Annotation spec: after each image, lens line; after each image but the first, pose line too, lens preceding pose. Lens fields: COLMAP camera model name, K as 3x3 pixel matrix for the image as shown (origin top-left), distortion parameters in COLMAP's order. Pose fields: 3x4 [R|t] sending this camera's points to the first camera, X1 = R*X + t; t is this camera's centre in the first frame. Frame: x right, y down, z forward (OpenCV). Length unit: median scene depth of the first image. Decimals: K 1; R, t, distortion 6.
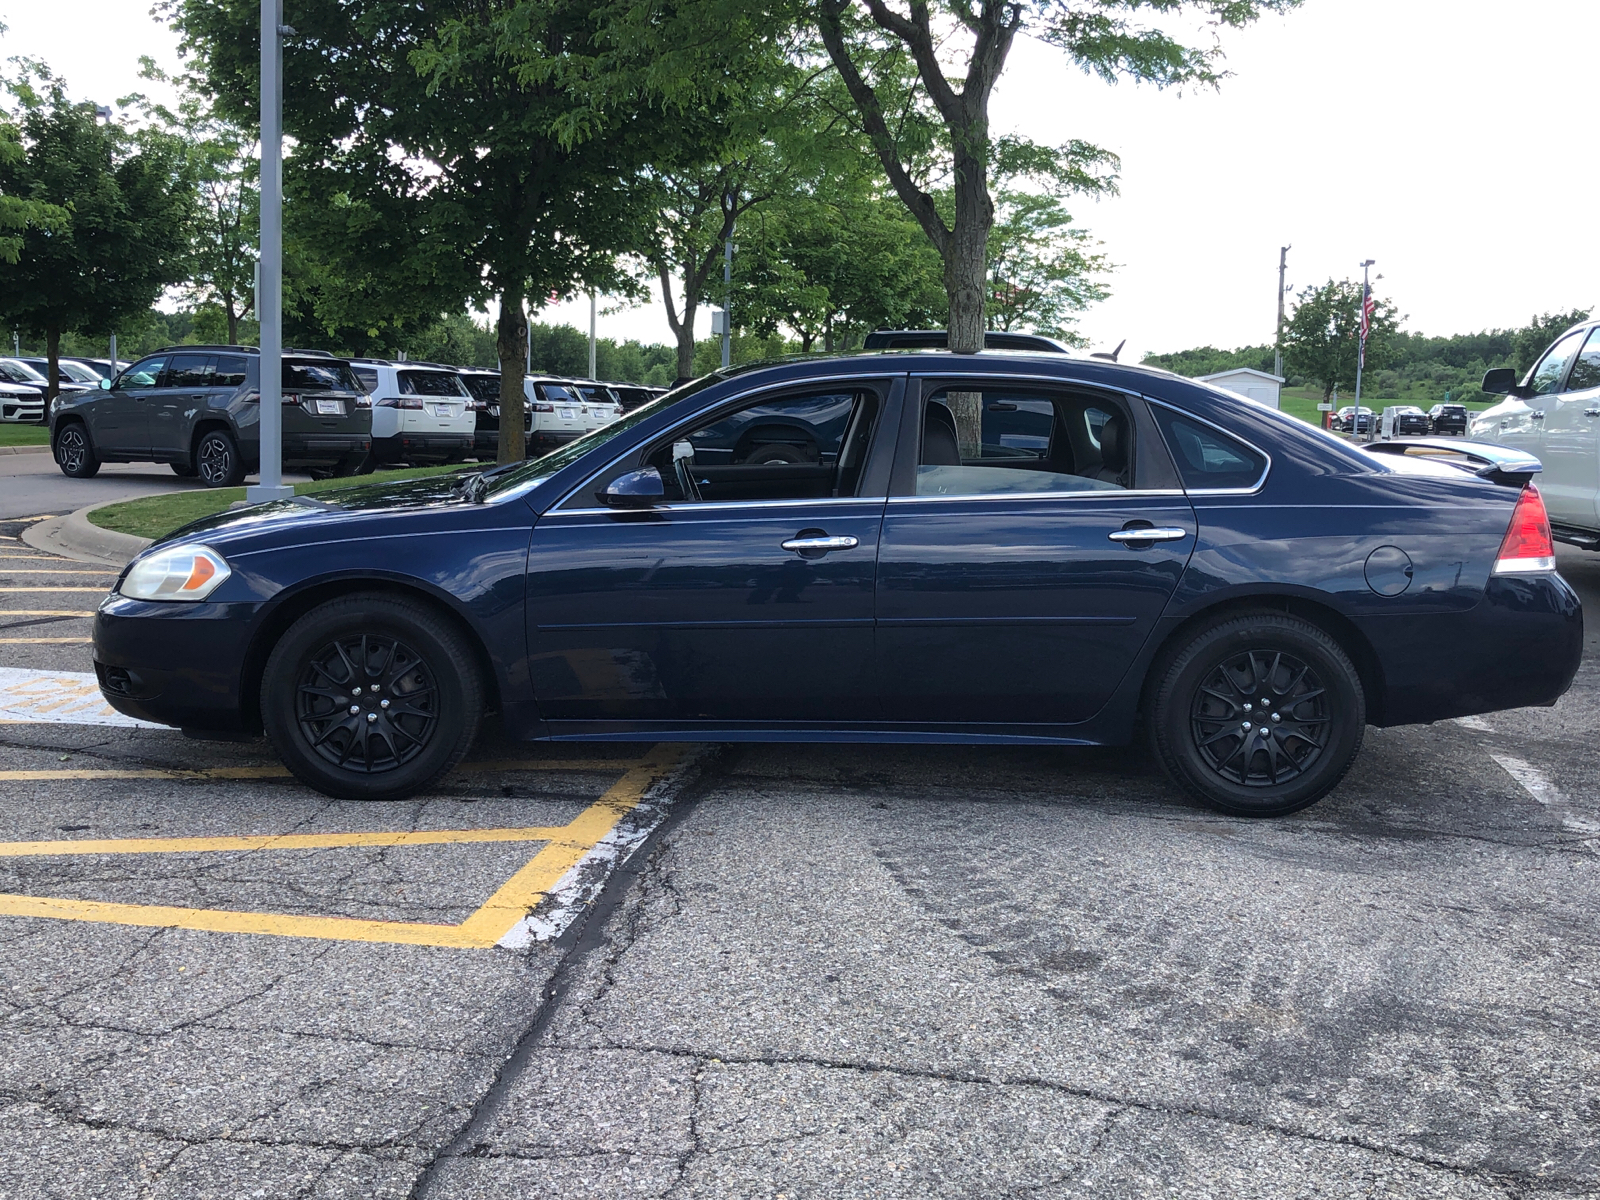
lens RADIAL K [[1702.9, 0, 800.0], [0, 1702.9, 600.0], [0, 0, 1]] dist [0.099441, -0.210453]
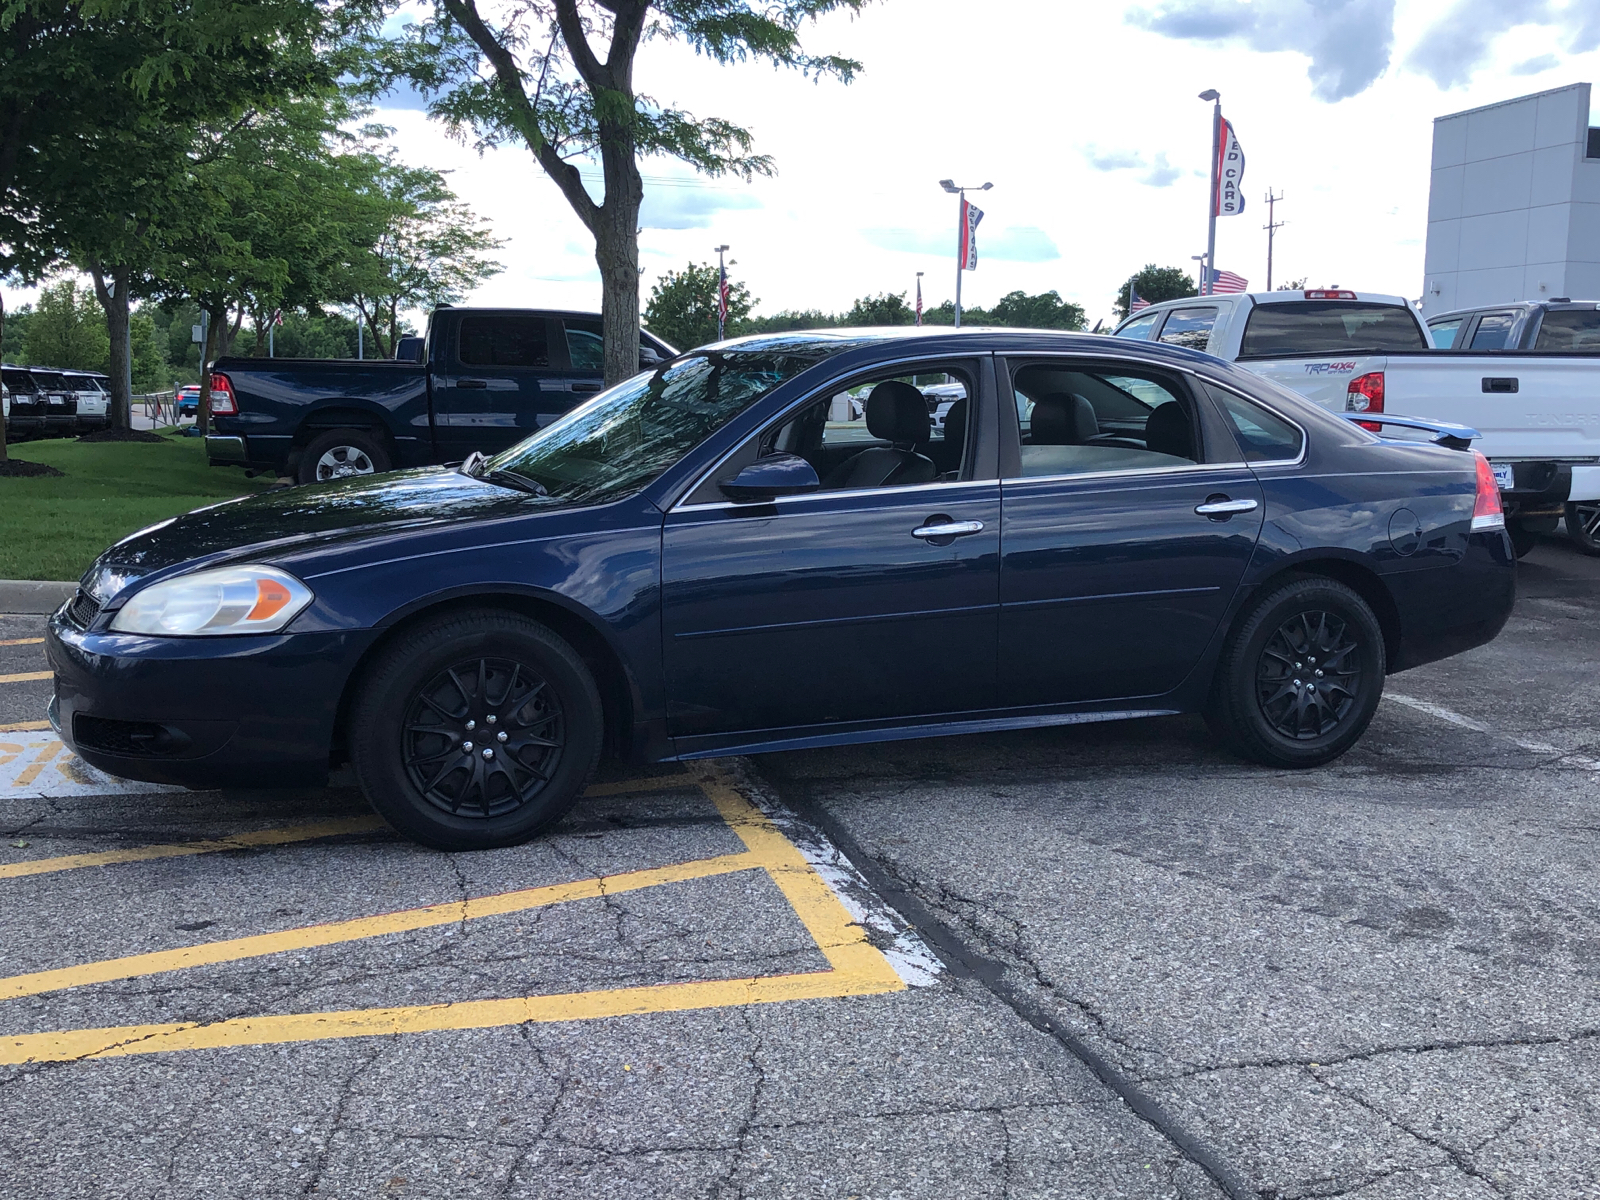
lens RADIAL K [[1702.9, 0, 800.0], [0, 1702.9, 600.0], [0, 0, 1]] dist [0.099441, -0.210453]
pose [[0.917819, -0.060523, 0.392359, -0.437318], [0.055927, 0.998167, 0.023145, -0.019972], [-0.393040, 0.000700, 0.919521, 0.142558]]
